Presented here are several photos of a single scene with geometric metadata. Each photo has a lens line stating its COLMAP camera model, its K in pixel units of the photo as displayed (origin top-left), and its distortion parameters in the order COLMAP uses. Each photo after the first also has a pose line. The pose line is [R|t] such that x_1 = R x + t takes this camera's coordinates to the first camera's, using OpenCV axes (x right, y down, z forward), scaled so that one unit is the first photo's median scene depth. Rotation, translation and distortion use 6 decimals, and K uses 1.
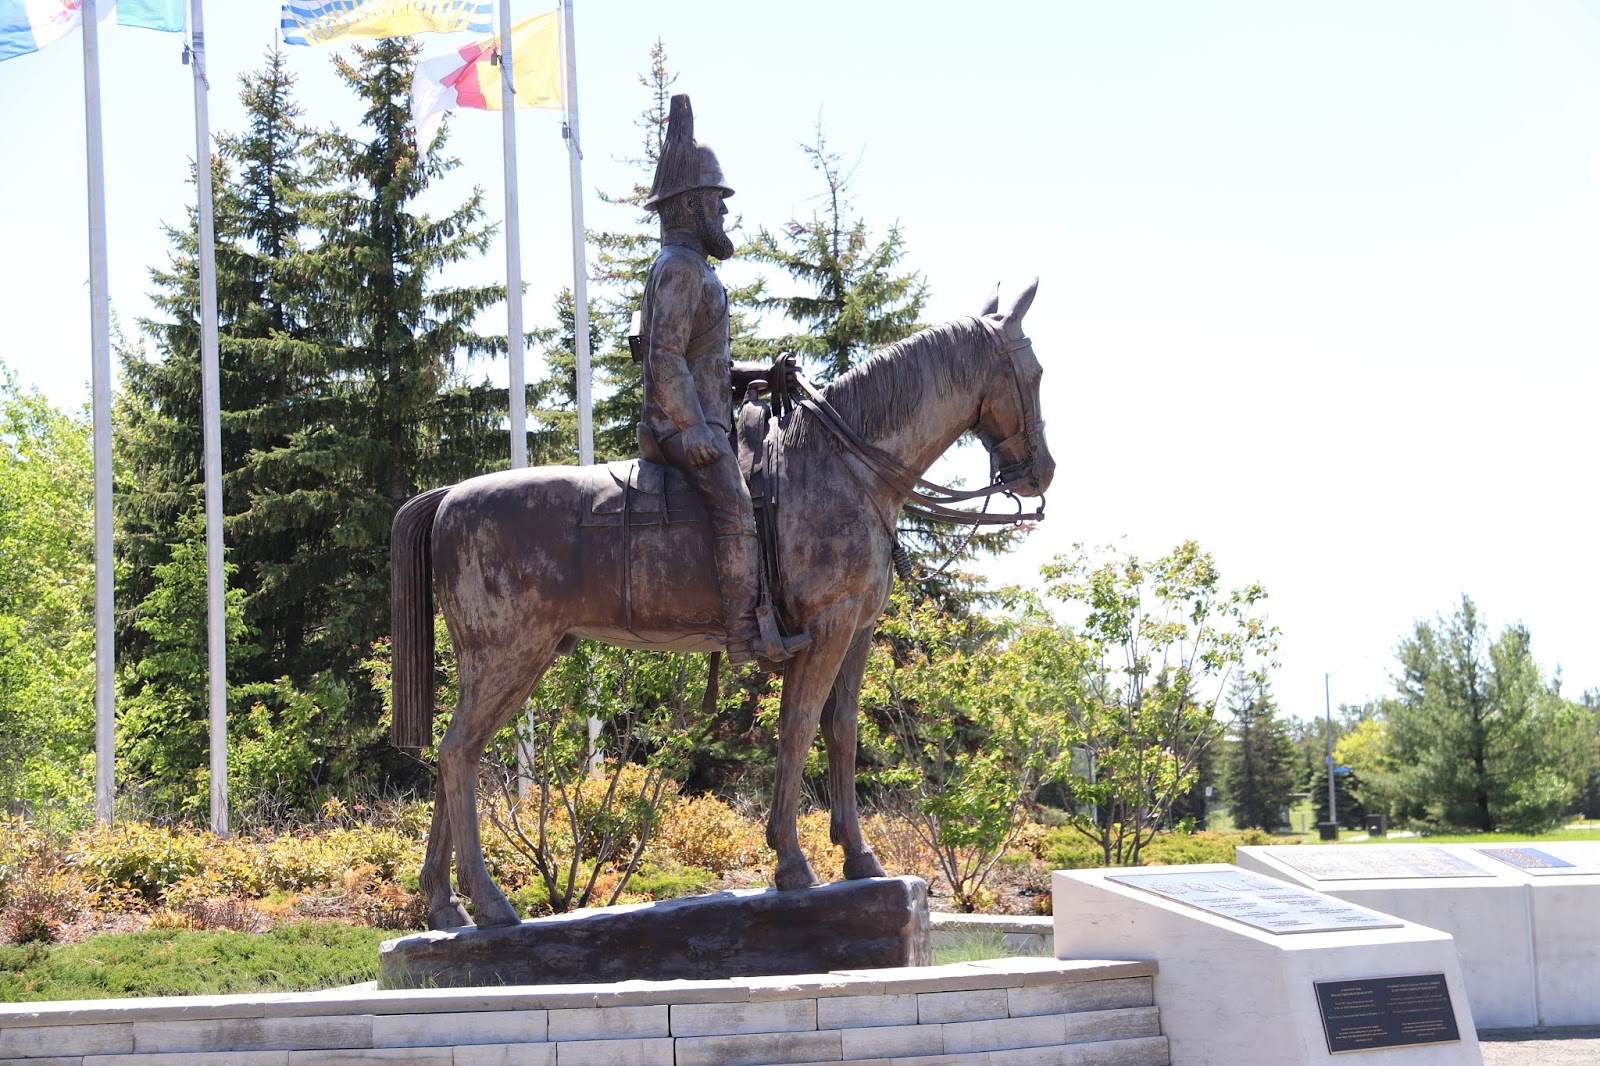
lens RADIAL K [[3182.6, 0, 799.3], [0, 3182.6, 535.0], [0, 0, 1]] dist [0.276503, 0.000000]
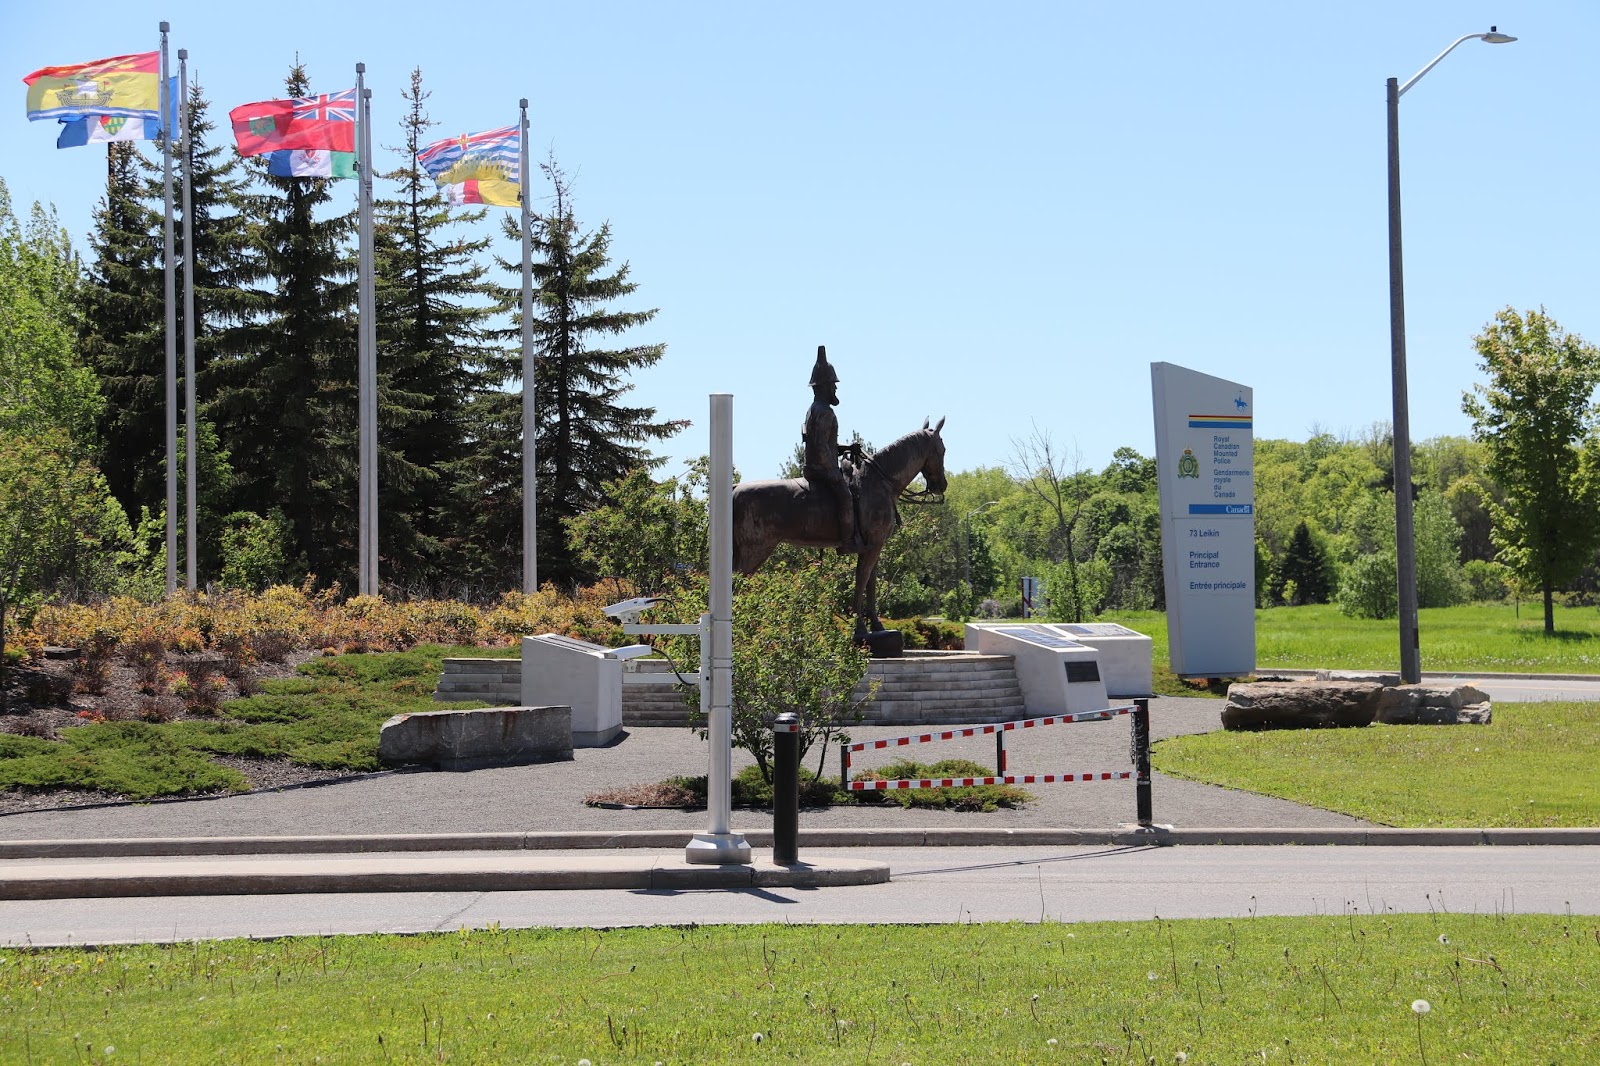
lens RADIAL K [[3182.6, 0, 800.8], [0, 3182.6, 531.5], [0, 0, 1]] dist [0.276503, 0.000000]
pose [[0.976343, 0.028803, 0.214302, -0.649313], [-0.042768, 0.997232, 0.060816, -0.146478], [-0.211957, -0.068542, 0.974872, -1.706378]]
